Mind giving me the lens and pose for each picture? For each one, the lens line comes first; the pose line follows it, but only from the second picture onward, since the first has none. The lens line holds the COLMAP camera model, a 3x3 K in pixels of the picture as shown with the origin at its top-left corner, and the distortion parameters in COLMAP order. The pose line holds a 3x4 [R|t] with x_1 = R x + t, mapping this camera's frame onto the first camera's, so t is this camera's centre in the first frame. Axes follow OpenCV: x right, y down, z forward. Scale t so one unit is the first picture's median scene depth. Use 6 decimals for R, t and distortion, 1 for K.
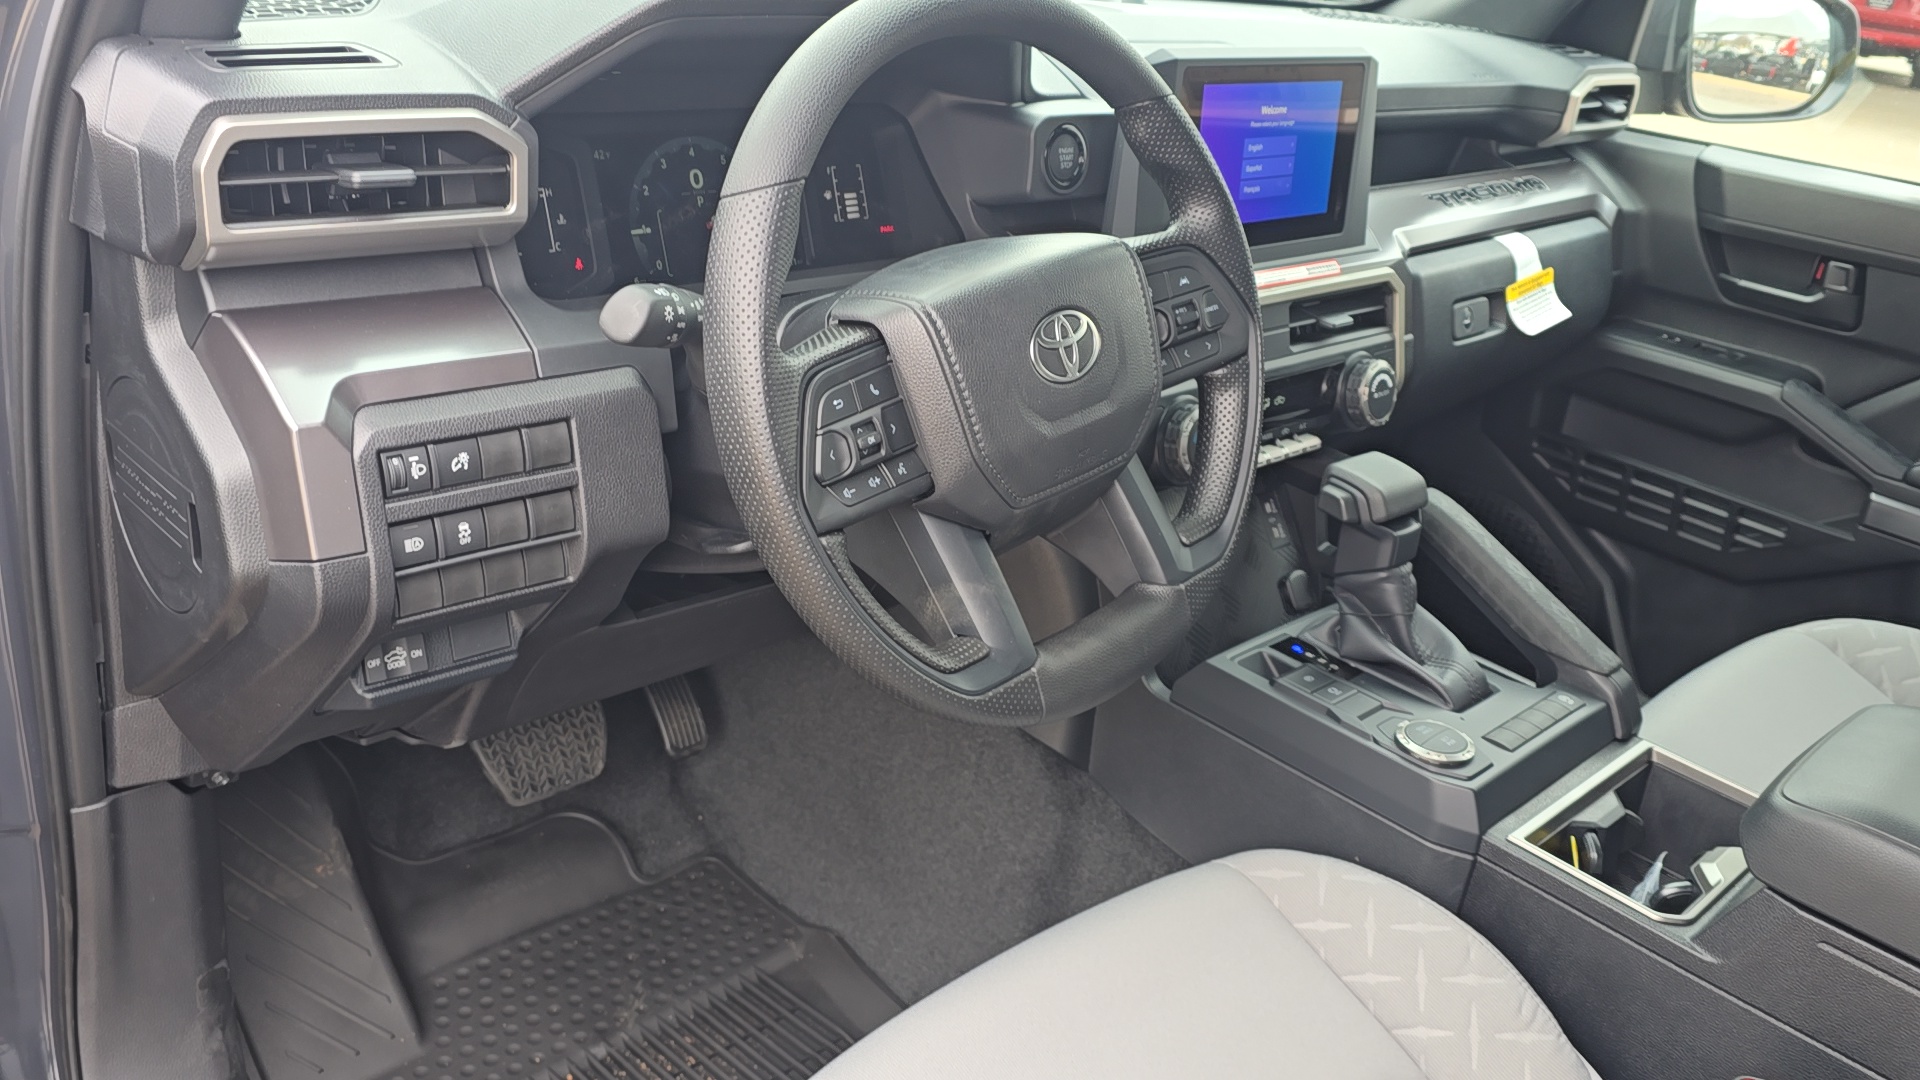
lens RADIAL K [[1602.0, 0, 947.4], [0, 1602.0, 595.4], [0, 0, 1]] dist [-0.013024, 0.002650]
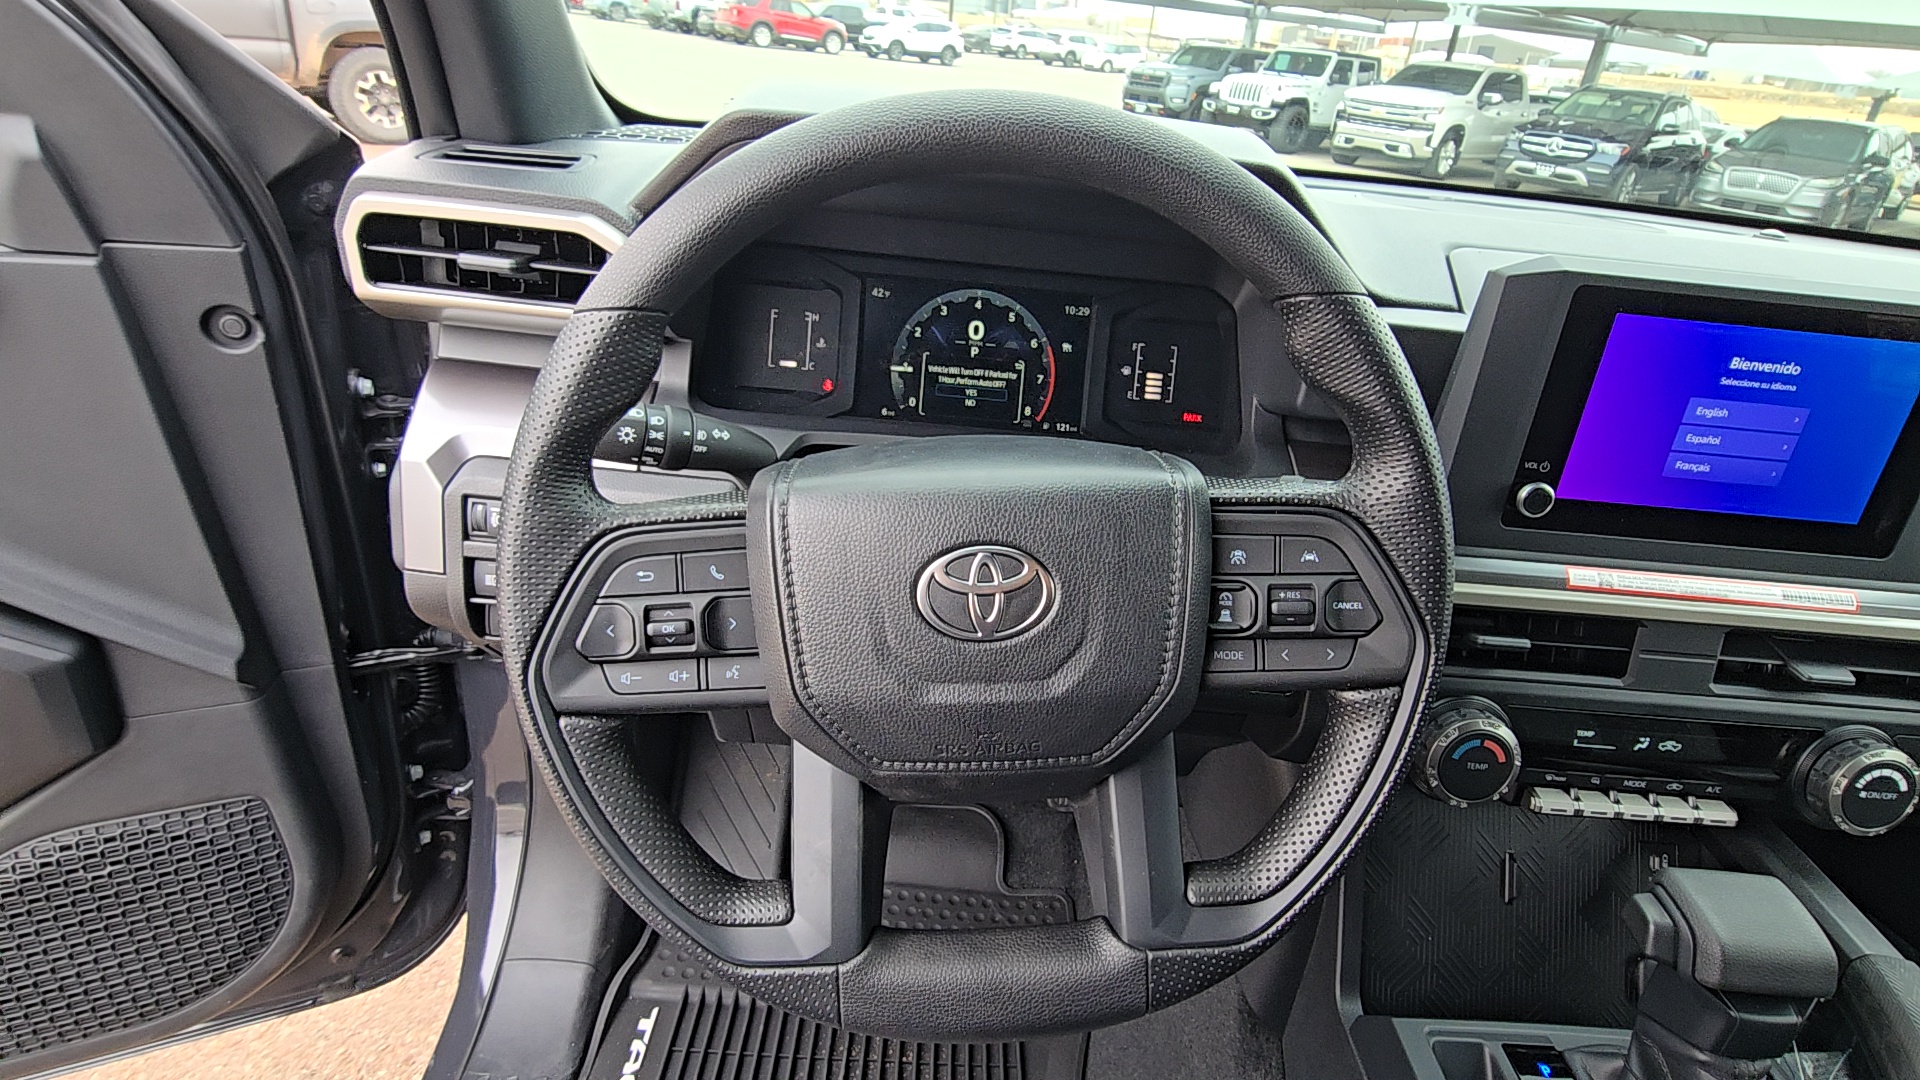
lens RADIAL K [[960.8, 0, 975.0], [0, 960.8, 560.9], [0, 0, 1]] dist [-0.003002, 0.000330]
pose [[0.721372, 0.289850, -0.628975, 0.259687], [-0.314671, 0.946221, 0.075149, -0.152974], [0.616932, 0.143710, 0.773785, 0.497672]]
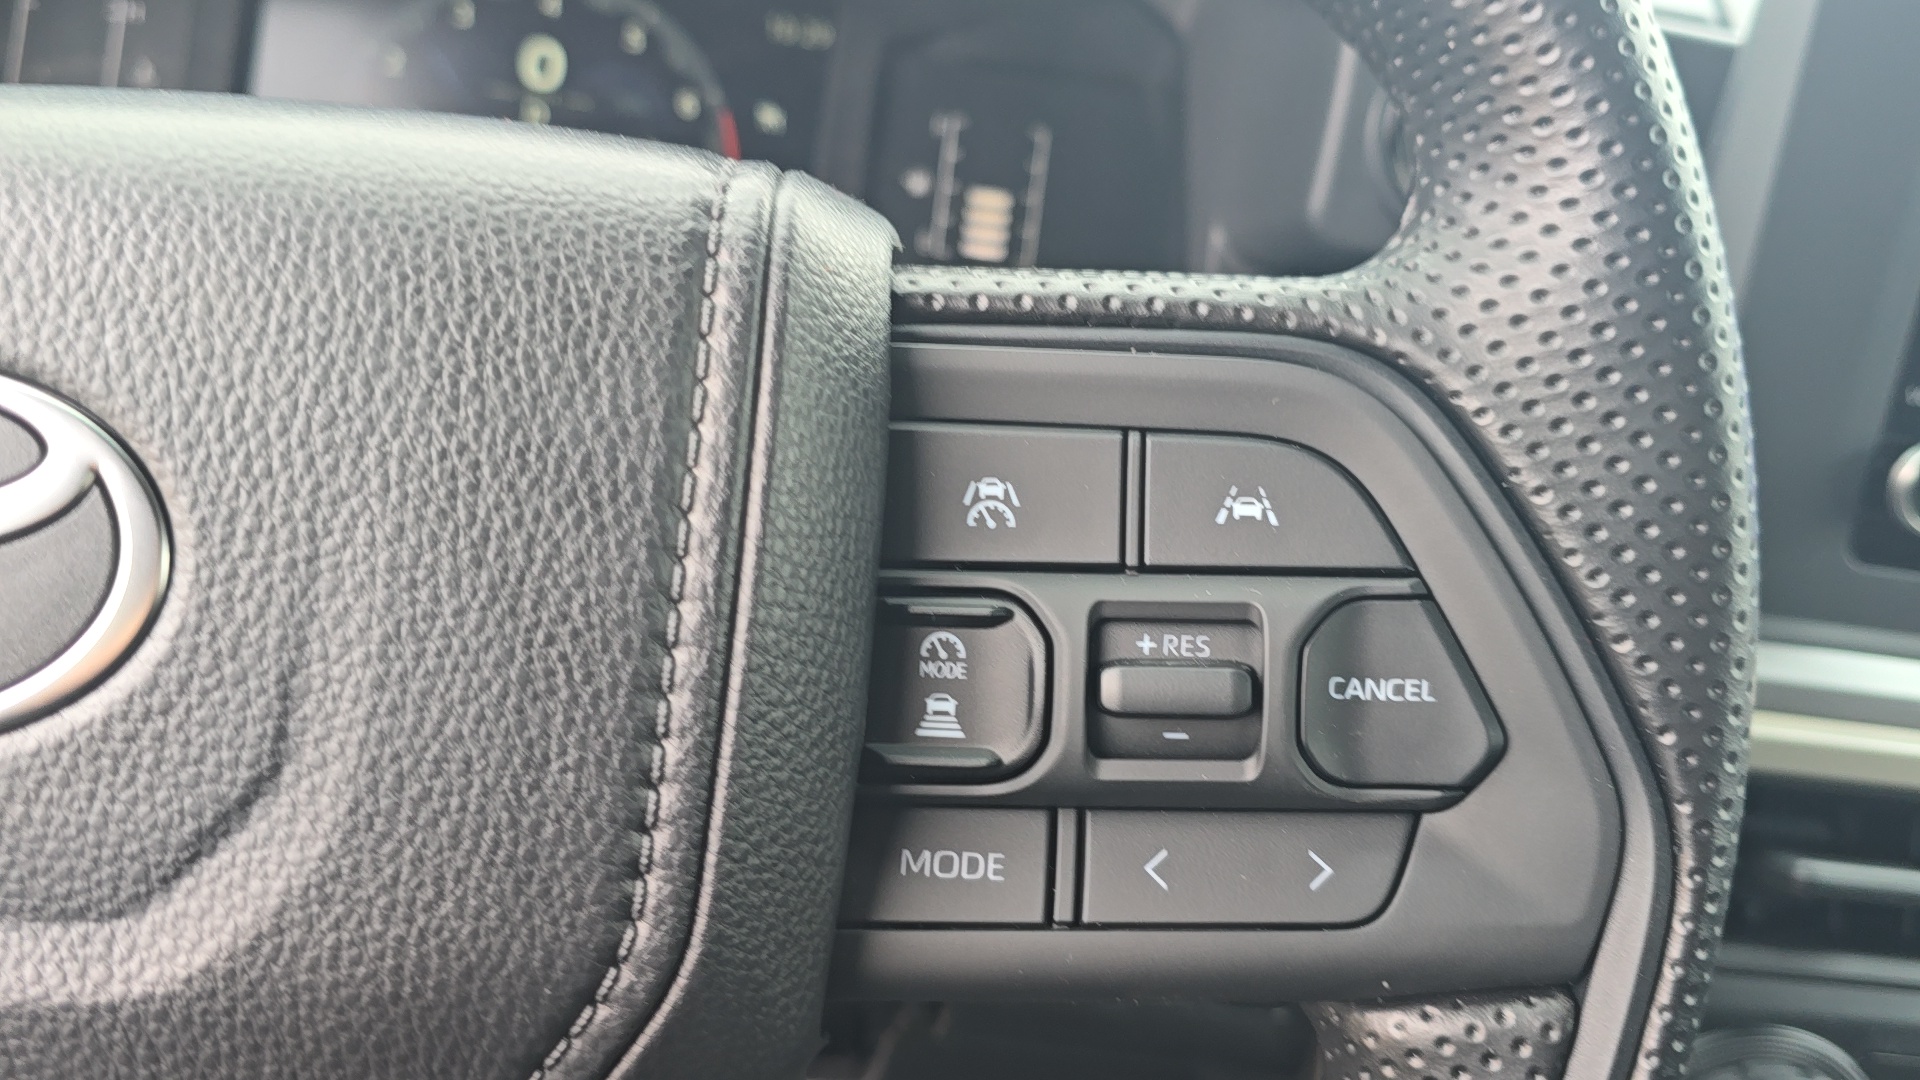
lens RADIAL K [[1719.6, 0, 956.9], [0, 1719.6, 606.2], [0, 0, 1]] dist [-0.032582, -0.002130]
pose [[0.739103, 0.250846, -0.625143, 0.214953], [-0.347733, 0.936934, -0.035168, -0.141021], [0.576896, 0.243376, 0.779718, 0.698075]]
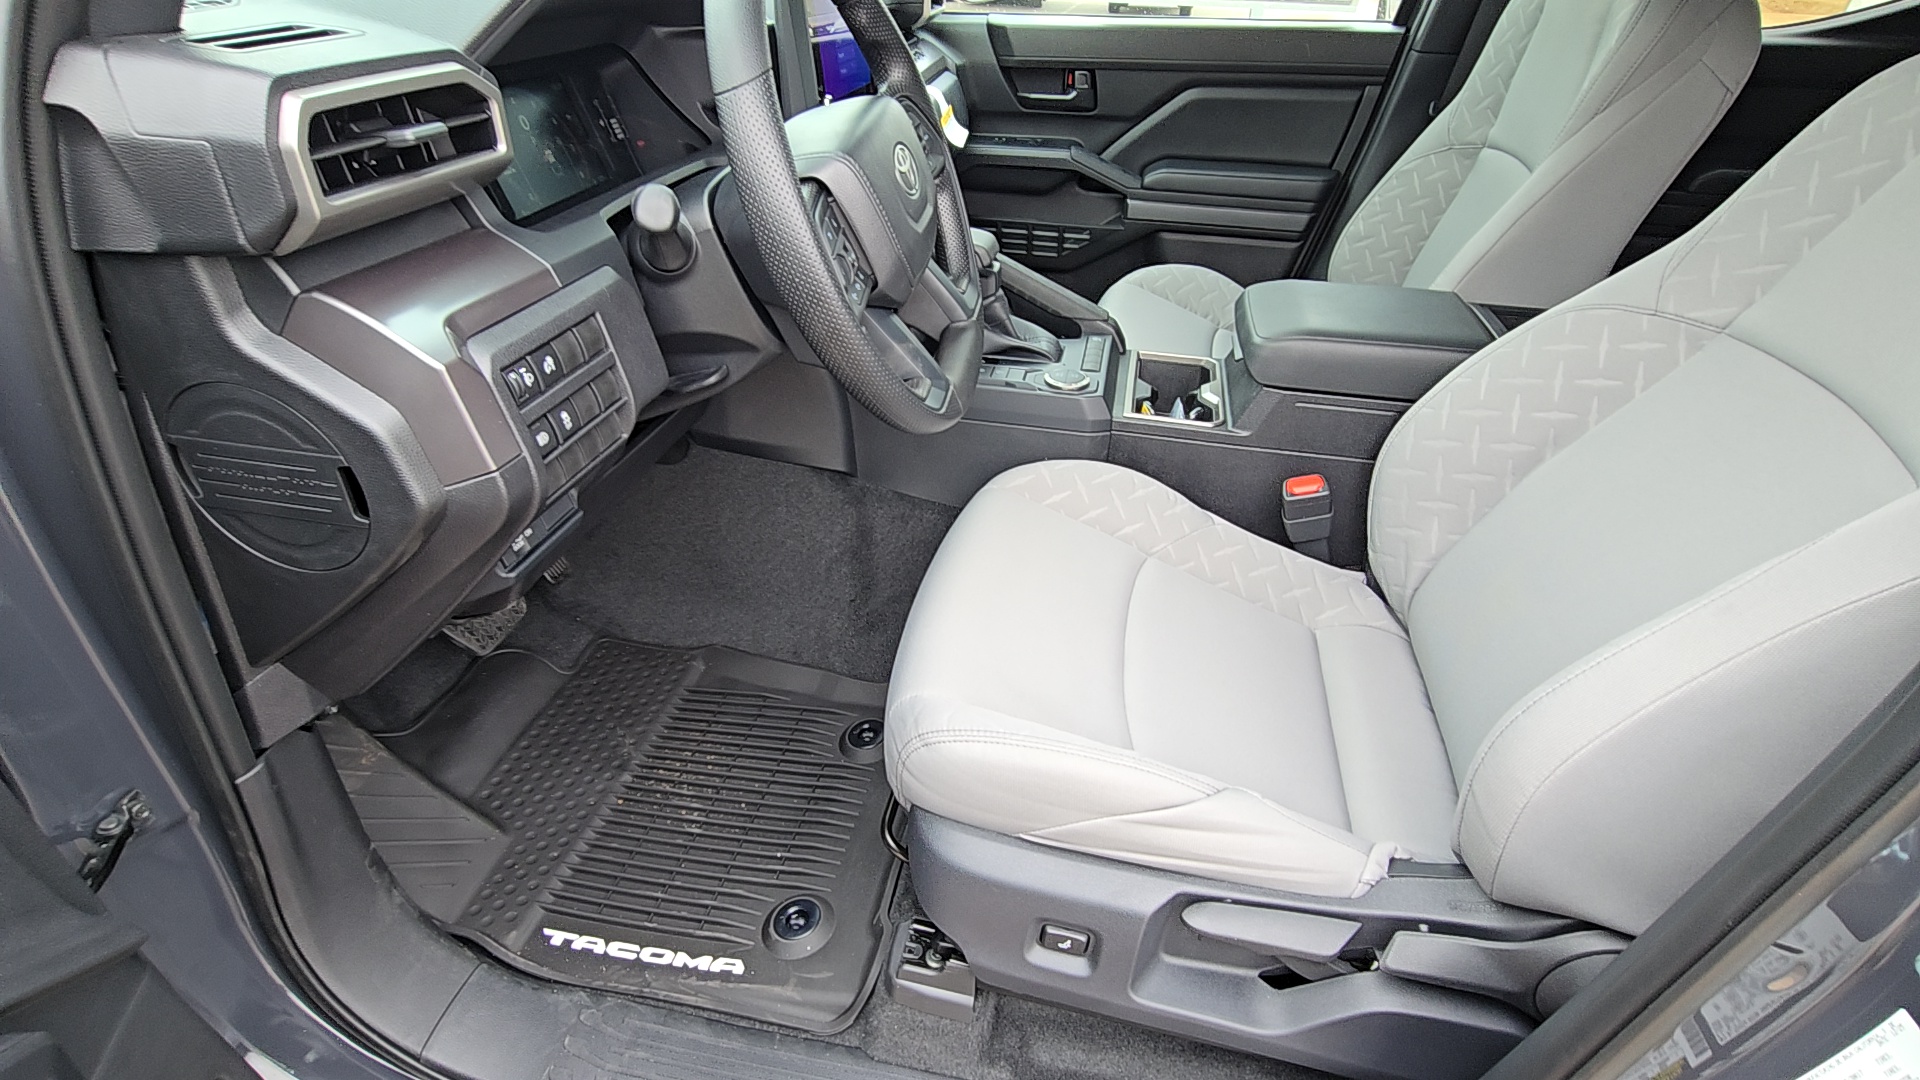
lens RADIAL K [[960.8, 0, 971.1], [0, 960.8, 583.5], [0, 0, 1]] dist [-0.003002, 0.000330]
pose [[0.814093, -0.399062, 0.421903, -0.310728], [0.307400, 0.912490, 0.269939, -0.020513], [-0.492704, -0.090062, 0.865524, 0.120783]]
